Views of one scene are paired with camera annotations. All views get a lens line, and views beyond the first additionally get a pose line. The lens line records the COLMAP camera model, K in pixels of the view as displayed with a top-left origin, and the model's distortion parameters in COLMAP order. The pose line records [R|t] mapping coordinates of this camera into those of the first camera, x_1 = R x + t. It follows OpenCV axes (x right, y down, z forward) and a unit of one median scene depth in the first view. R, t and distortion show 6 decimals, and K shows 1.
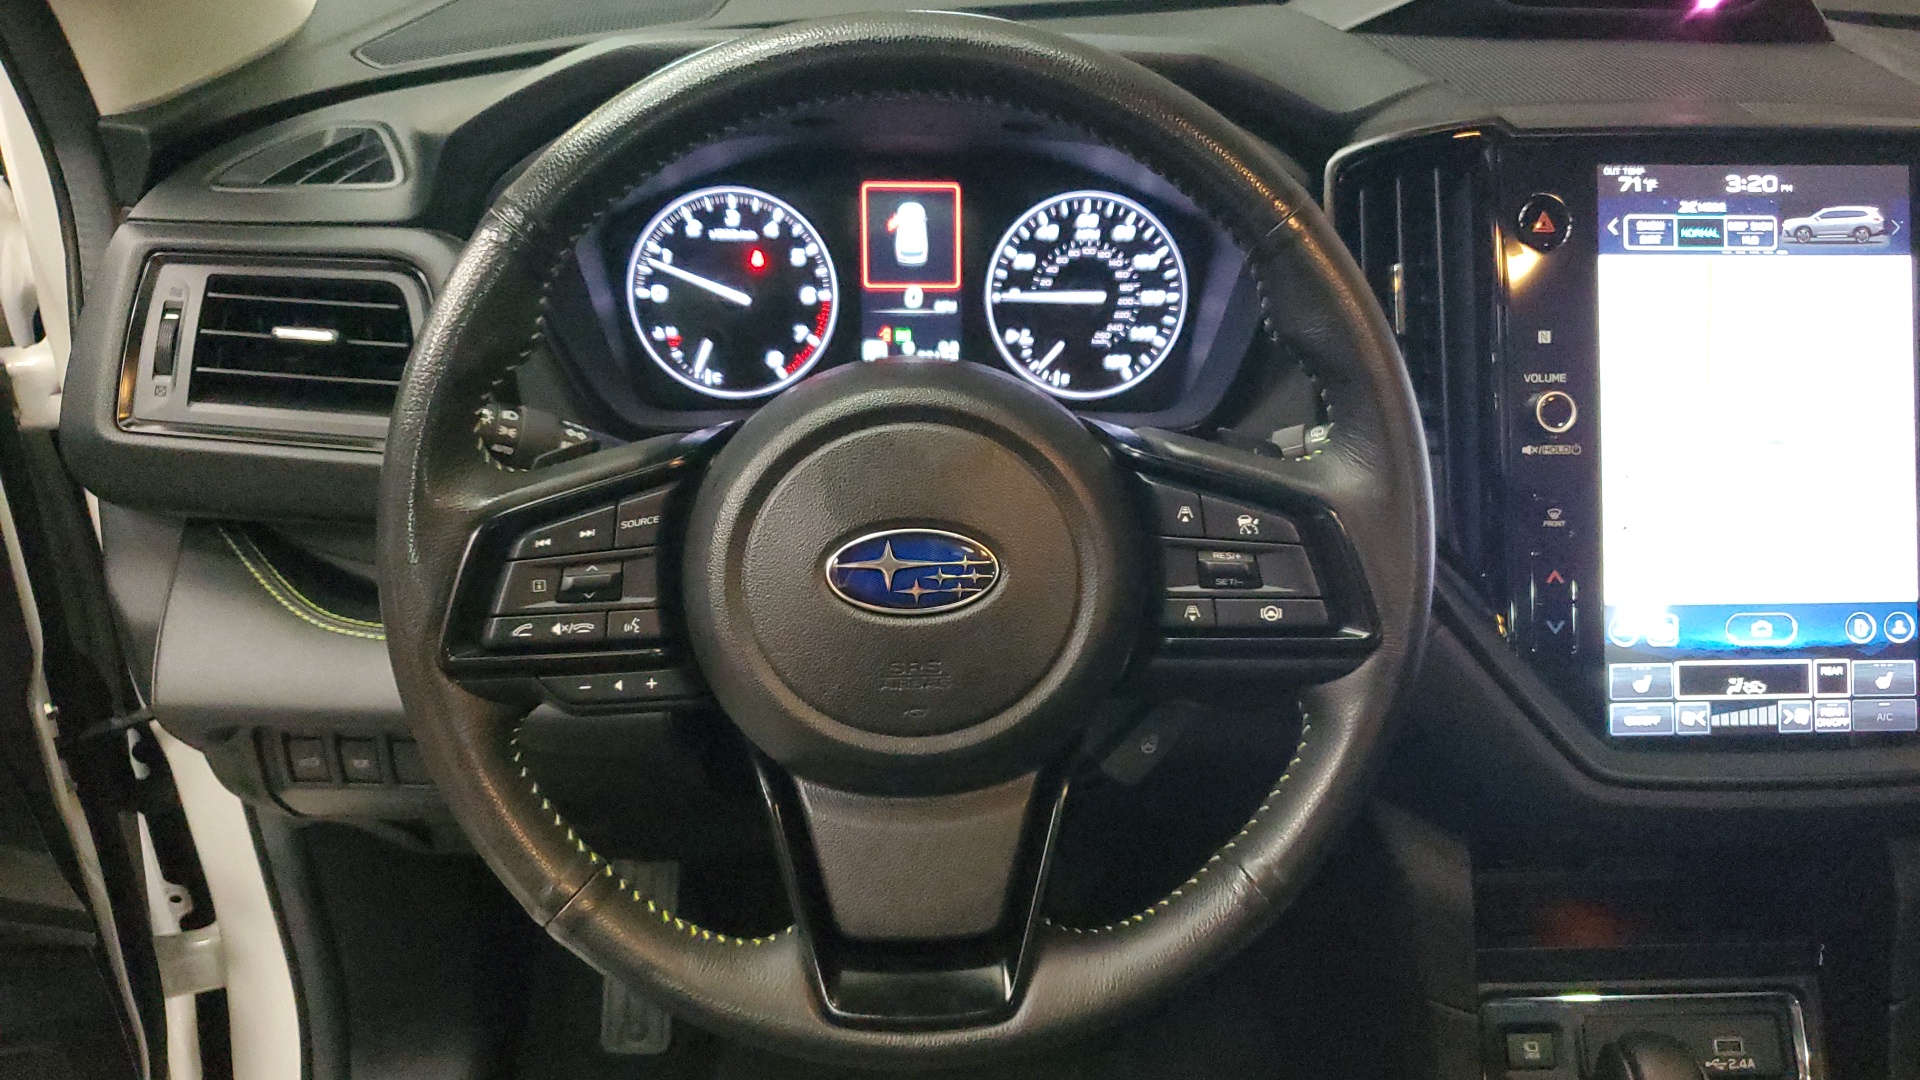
lens RADIAL K [[1467.9, 0, 952.8], [0, 1467.9, 566.9], [0, 0, 1]] dist [-0.000449, 0.009554]
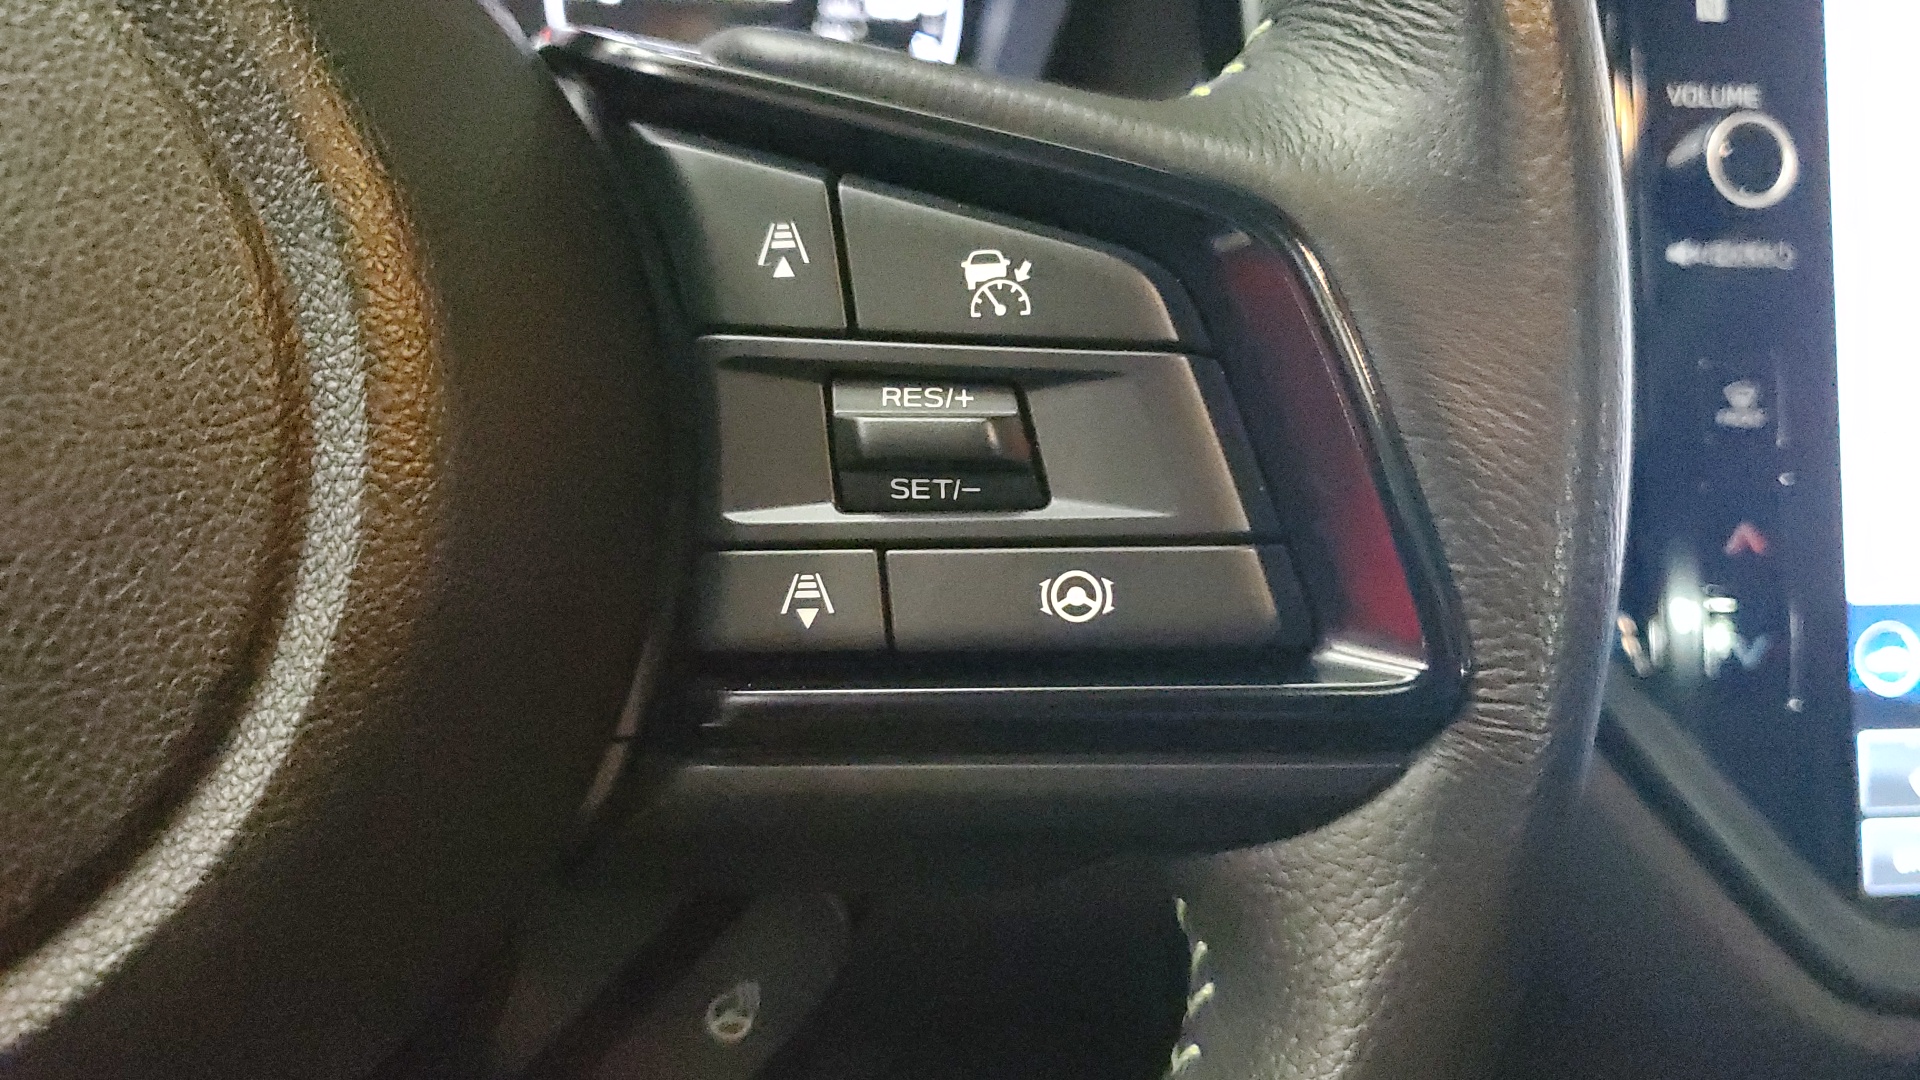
lens RADIAL K [[1468.3, 0, 978.5], [0, 1468.3, 540.6], [0, 0, 1]] dist [0.023428, -0.026466]
pose [[0.995646, 0.003770, 0.093135, 0.134817], [-0.000007, 0.999185, -0.040370, 0.025388], [-0.093211, 0.040194, 0.994835, 0.566118]]
